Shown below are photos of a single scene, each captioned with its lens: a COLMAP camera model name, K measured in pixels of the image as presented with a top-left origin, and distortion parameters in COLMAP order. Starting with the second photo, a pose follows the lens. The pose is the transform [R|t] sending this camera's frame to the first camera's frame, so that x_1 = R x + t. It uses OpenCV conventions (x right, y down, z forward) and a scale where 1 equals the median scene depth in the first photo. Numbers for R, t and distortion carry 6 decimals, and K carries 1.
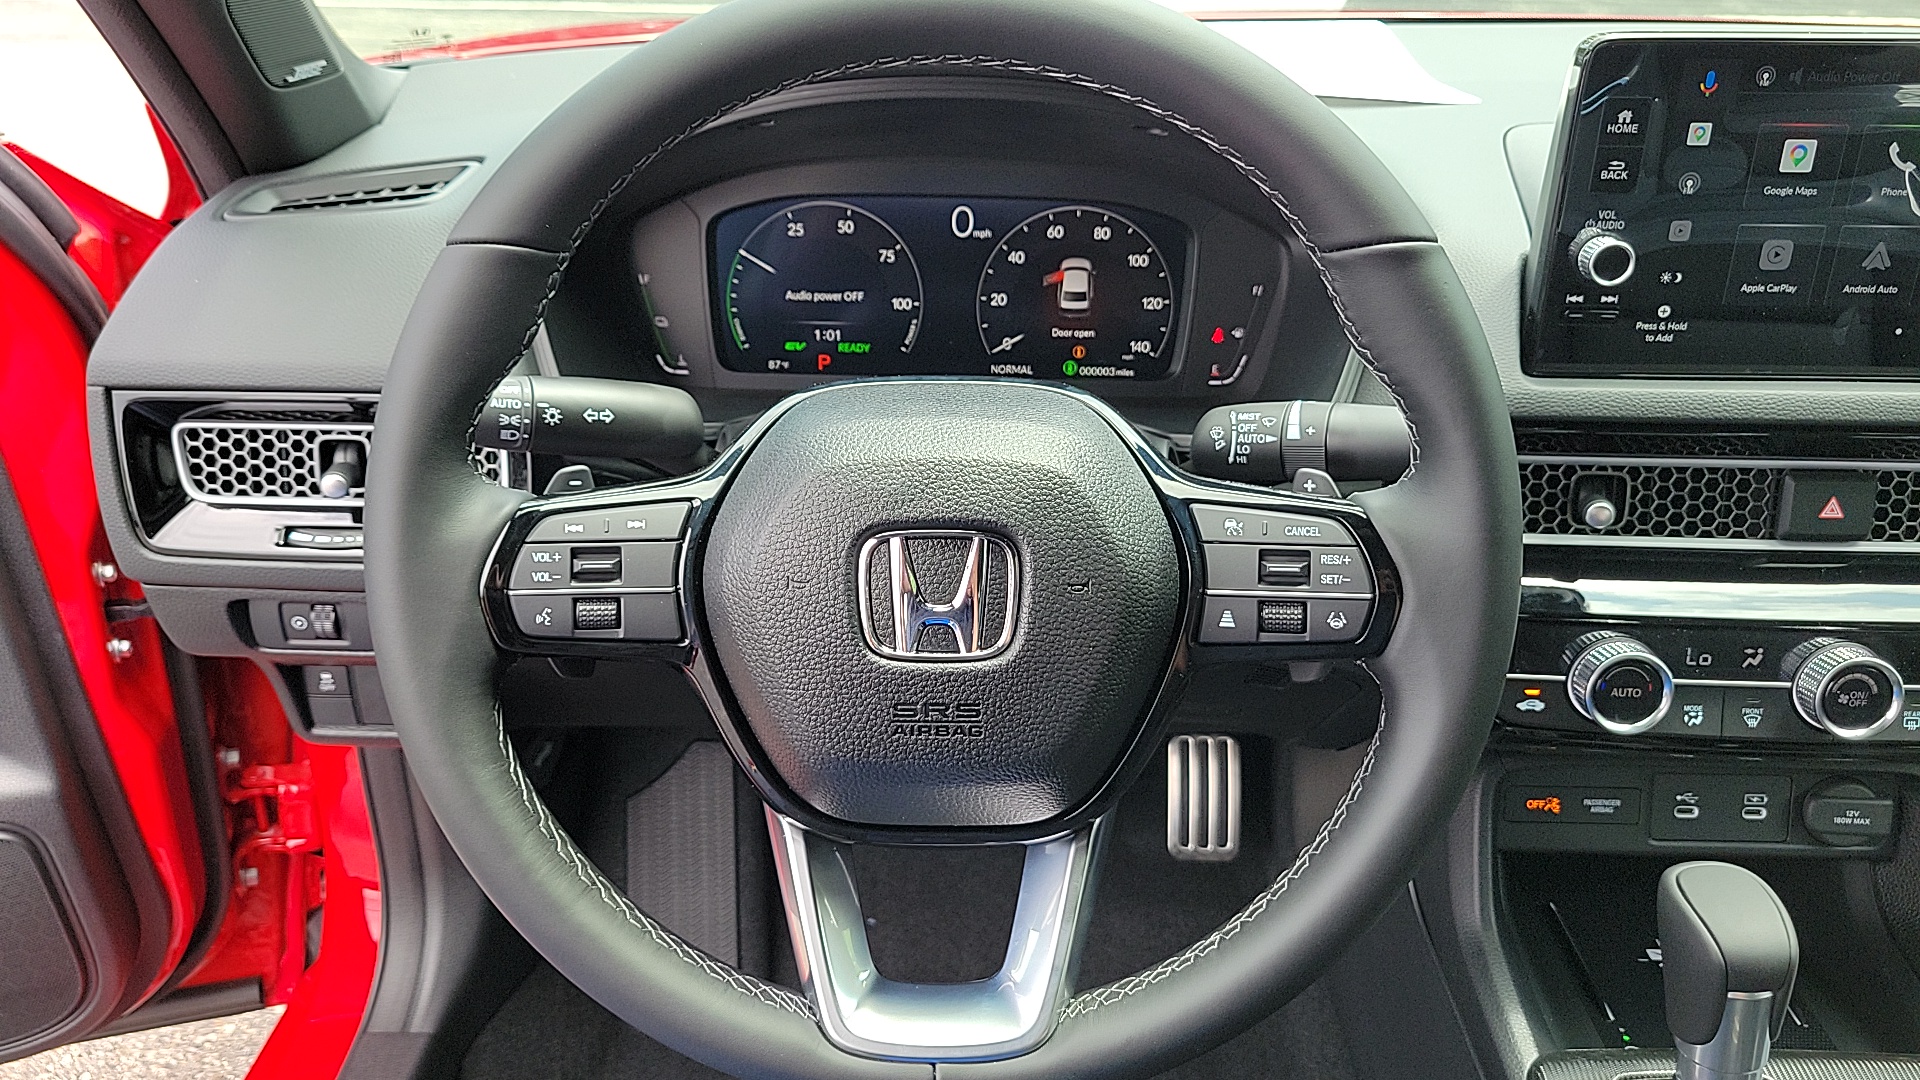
lens RADIAL K [[1480.7, 0, 932.2], [0, 1480.7, 509.9], [0, 0, 1]] dist [0.005989, 0.001340]
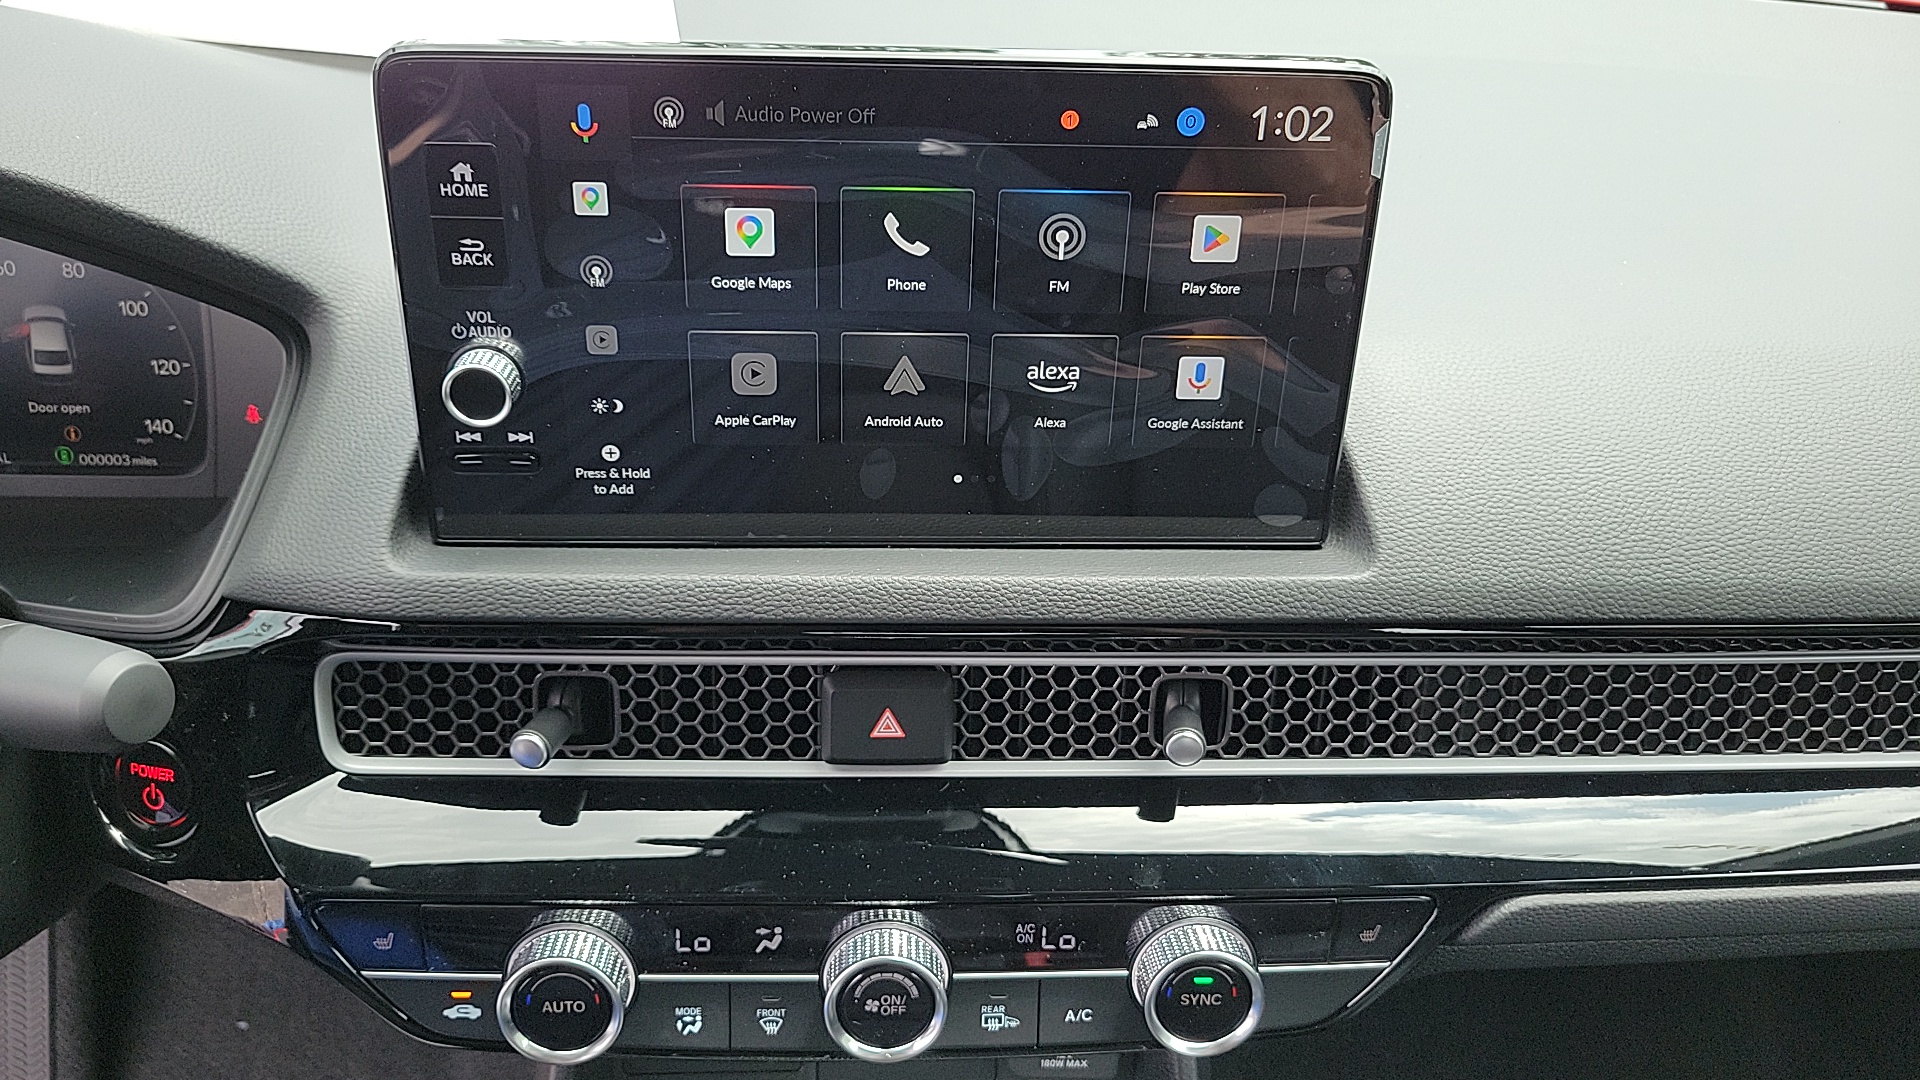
lens RADIAL K [[1480.7, 0, 964.2], [0, 1480.7, 512.3], [0, 0, 1]] dist [0.005989, 0.001340]
pose [[0.996832, -0.013598, 0.078364, 0.600424], [0.006374, 0.995766, 0.091705, -0.167727], [-0.079280, -0.090915, 0.992698, 0.318878]]
